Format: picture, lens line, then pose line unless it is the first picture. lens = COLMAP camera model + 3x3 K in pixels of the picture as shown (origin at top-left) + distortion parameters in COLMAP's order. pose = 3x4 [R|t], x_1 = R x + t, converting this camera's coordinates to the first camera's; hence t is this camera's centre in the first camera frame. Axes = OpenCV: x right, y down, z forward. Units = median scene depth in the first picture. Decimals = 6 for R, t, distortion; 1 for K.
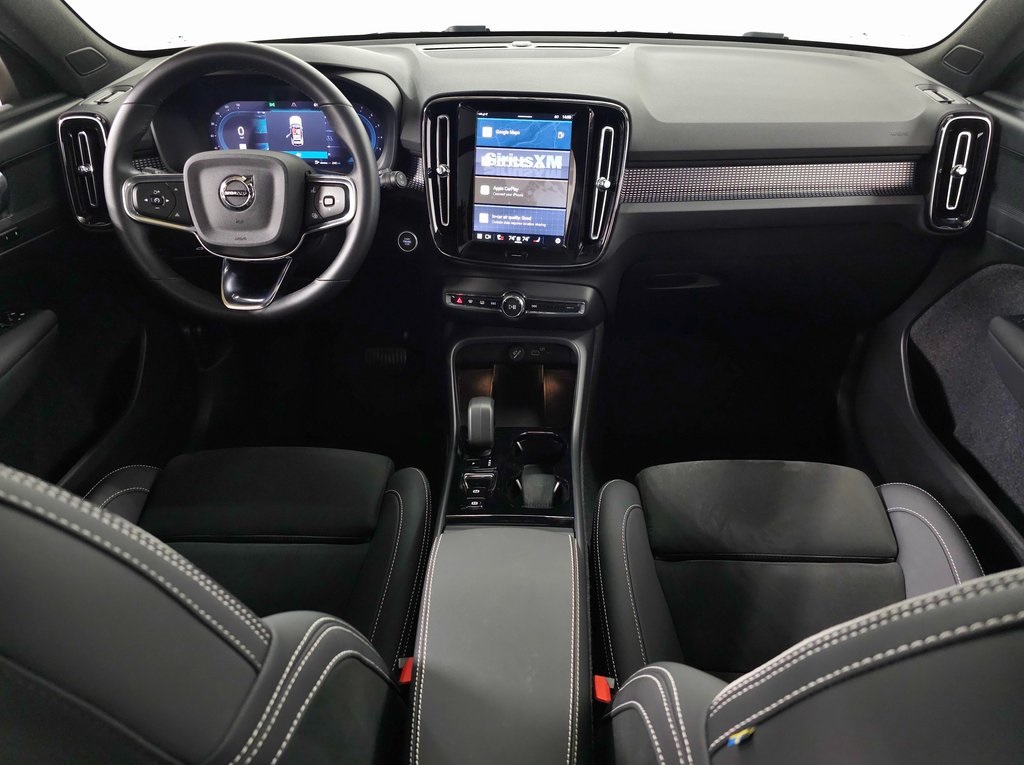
lens RADIAL K [[678.8, 0, 512.0], [0, 678.8, 382.5], [0, 0, 1]] dist [0.002183, -0.027085]
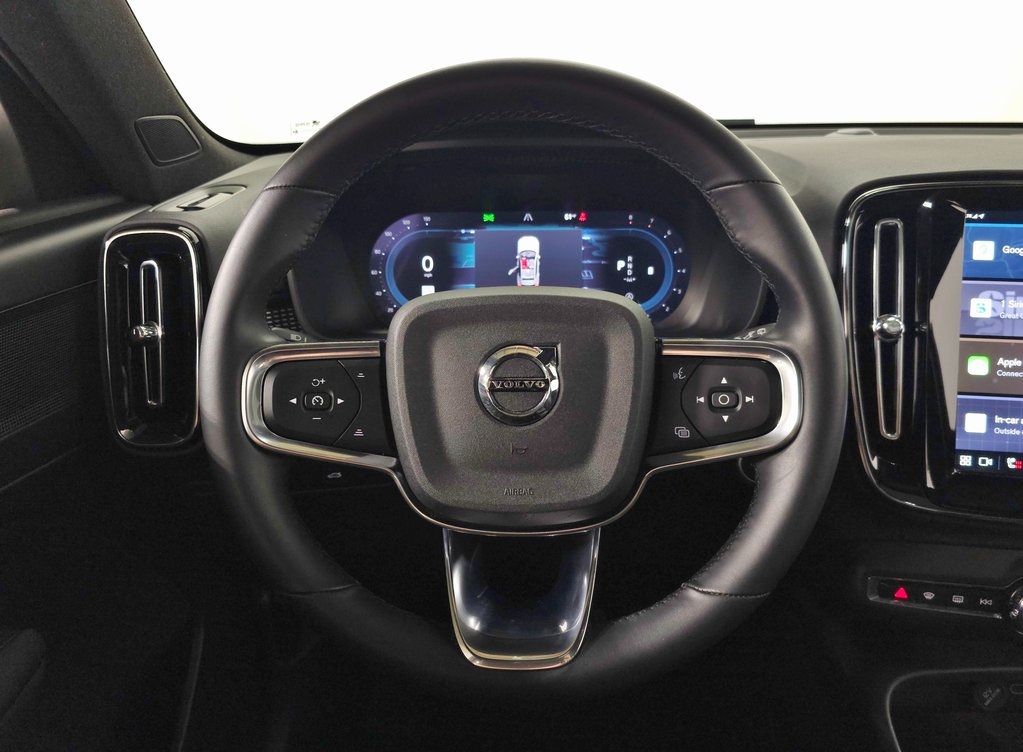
lens RADIAL K [[728.4, 0, 508.8], [0, 728.4, 359.2], [0, 0, 1]] dist [0.009383, -0.036678]
pose [[0.999692, -0.012390, -0.021483, -0.360752], [0.006426, 0.966079, -0.258166, -0.160064], [0.023953, 0.257949, 0.965862, 0.504111]]
